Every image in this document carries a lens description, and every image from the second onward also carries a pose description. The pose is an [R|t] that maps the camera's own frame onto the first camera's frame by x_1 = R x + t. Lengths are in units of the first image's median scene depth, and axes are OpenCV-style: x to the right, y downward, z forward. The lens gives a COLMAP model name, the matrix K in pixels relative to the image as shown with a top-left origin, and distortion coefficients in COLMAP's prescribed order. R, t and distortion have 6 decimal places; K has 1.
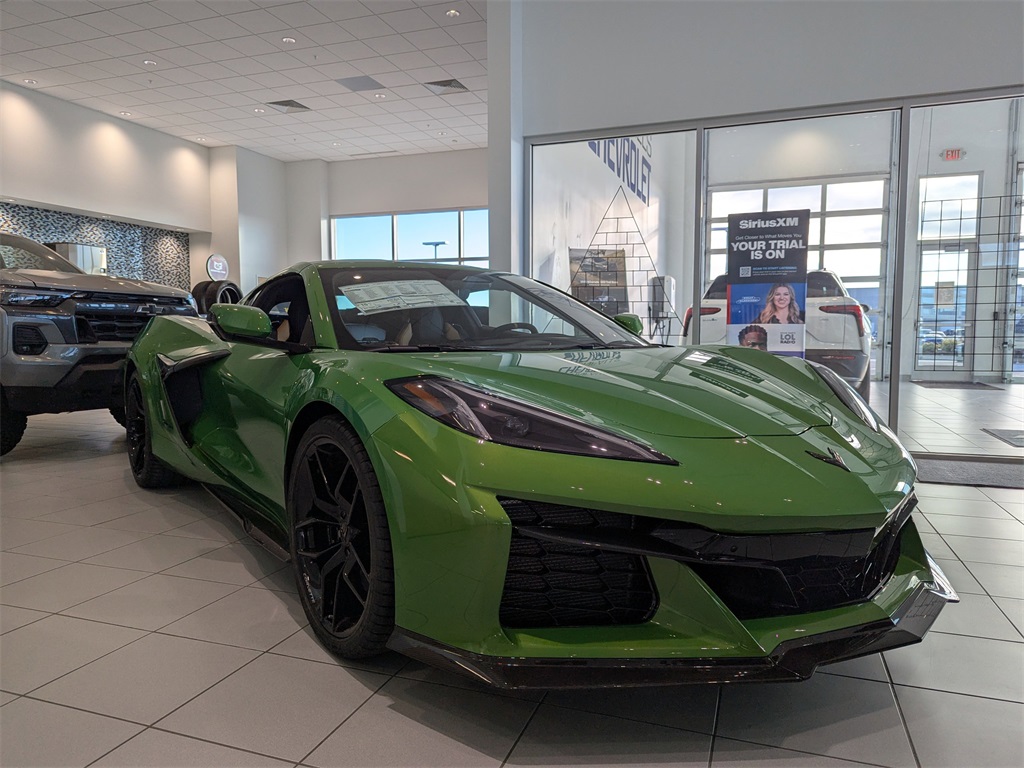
lens RADIAL K [[725.2, 0, 507.9], [0, 725.2, 383.6], [0, 0, 1]] dist [0.052687, -0.043228]
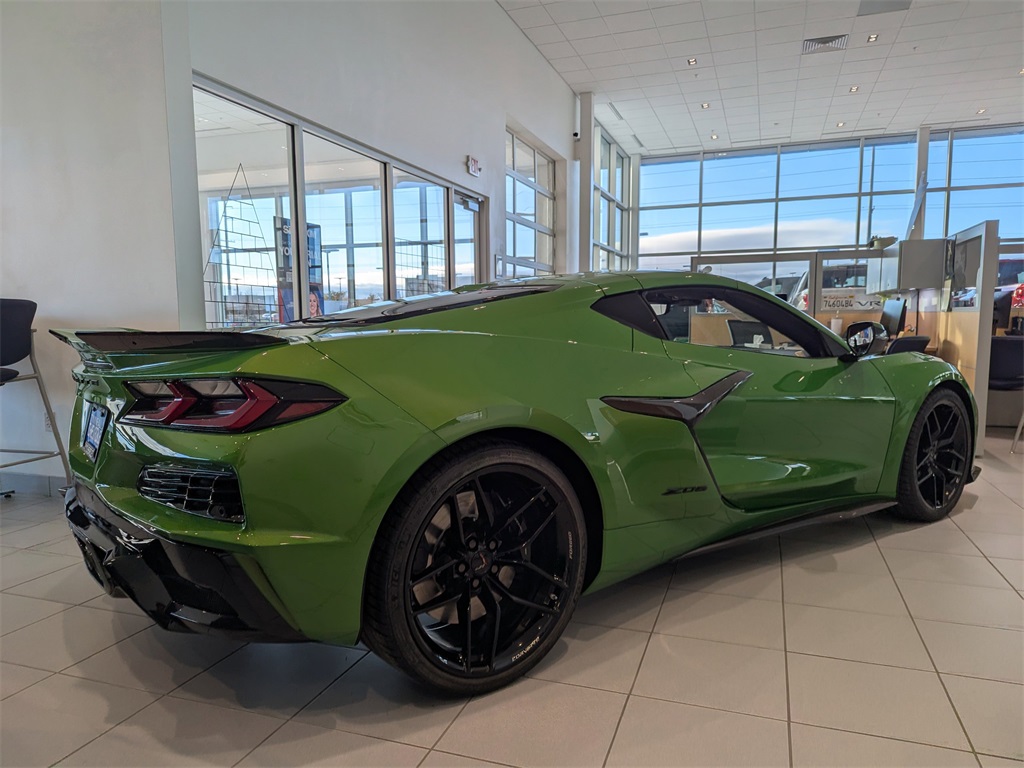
lens RADIAL K [[725.2, 0, 507.9], [0, 725.2, 383.6], [0, 0, 1]] dist [0.052687, -0.043228]
pose [[-0.004255, -0.096261, 0.995347, -1.271148], [0.076311, 0.992422, 0.096305, -0.146539], [-0.997075, 0.076365, 0.003123, 1.275152]]
